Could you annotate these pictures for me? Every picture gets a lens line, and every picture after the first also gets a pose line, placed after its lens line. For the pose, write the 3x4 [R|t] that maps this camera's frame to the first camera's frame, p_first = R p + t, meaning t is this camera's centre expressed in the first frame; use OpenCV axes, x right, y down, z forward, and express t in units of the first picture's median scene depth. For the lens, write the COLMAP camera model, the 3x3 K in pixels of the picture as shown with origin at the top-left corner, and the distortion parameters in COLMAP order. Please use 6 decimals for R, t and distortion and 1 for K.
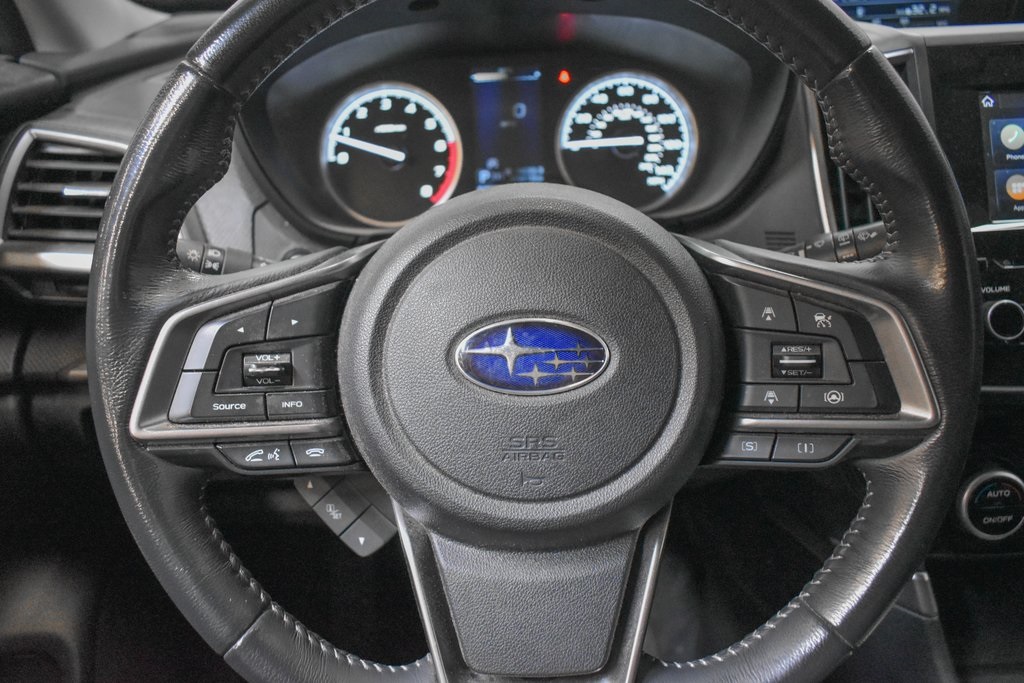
lens RADIAL K [[792.7, 0, 510.9], [0, 792.7, 343.9], [0, 0, 1]] dist [-0.024093, 0.011257]
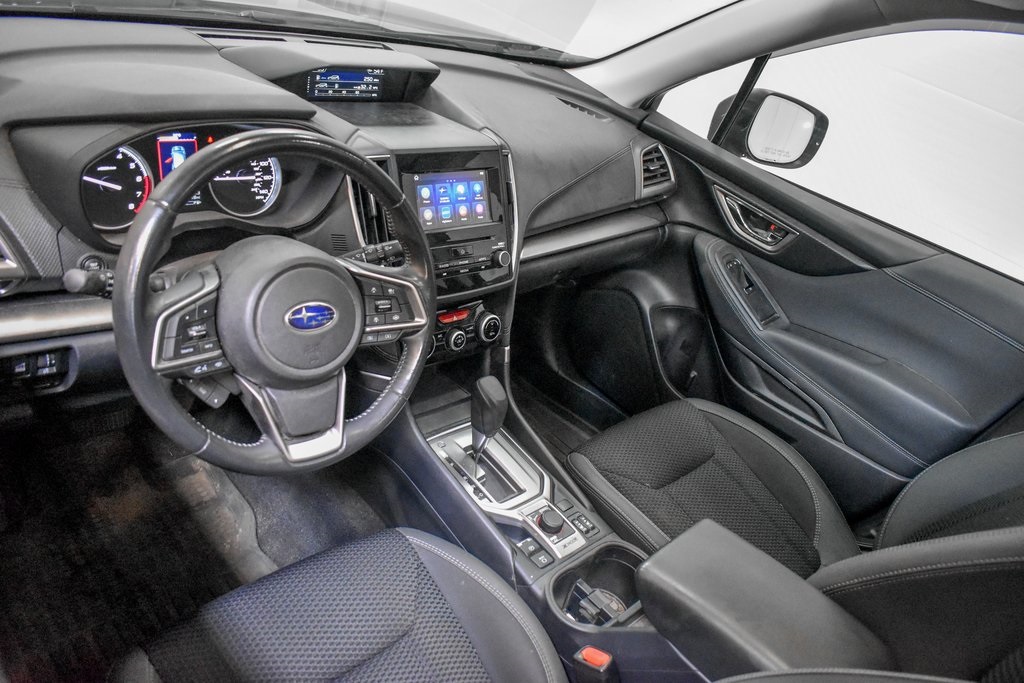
lens RADIAL K [[792.7, 0, 509.0], [0, 792.7, 316.4], [0, 0, 1]] dist [-0.024093, 0.011257]
pose [[0.715258, -0.114889, 0.689353, -0.801184], [0.020079, 0.989366, 0.144056, -0.213890], [-0.698572, -0.089195, 0.709958, -0.834591]]
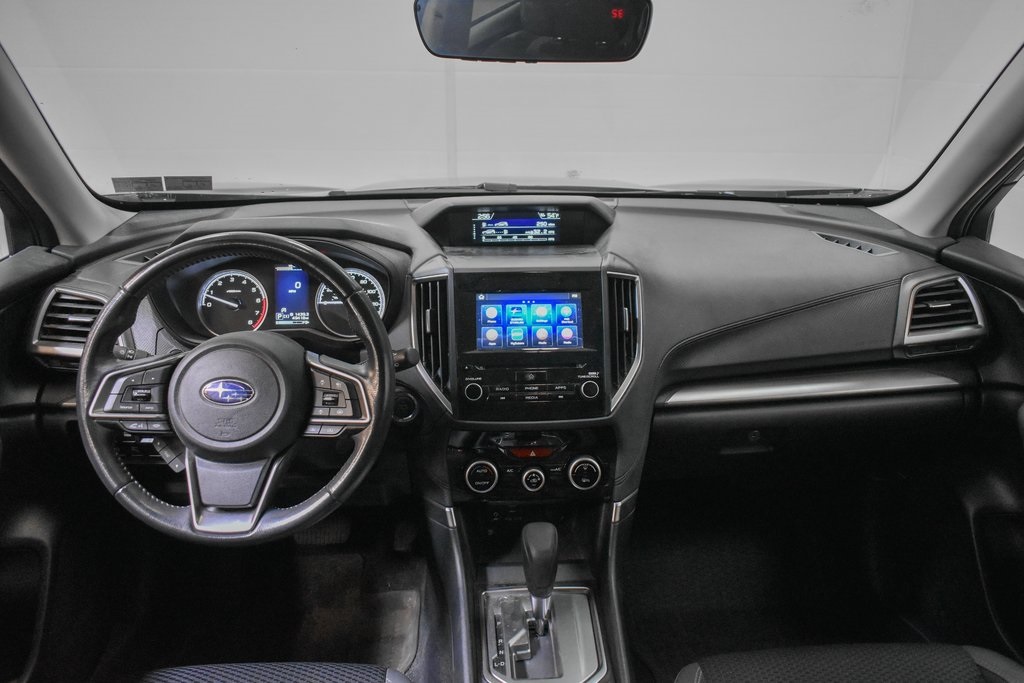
lens RADIAL K [[792.7, 0, 519.6], [0, 792.7, 336.9], [0, 0, 1]] dist [-0.024093, 0.011257]
pose [[0.998735, 0.037669, 0.033299, 0.588522], [-0.033247, 0.991648, -0.124616, 0.082938], [-0.037715, 0.123351, 0.991646, -1.168219]]
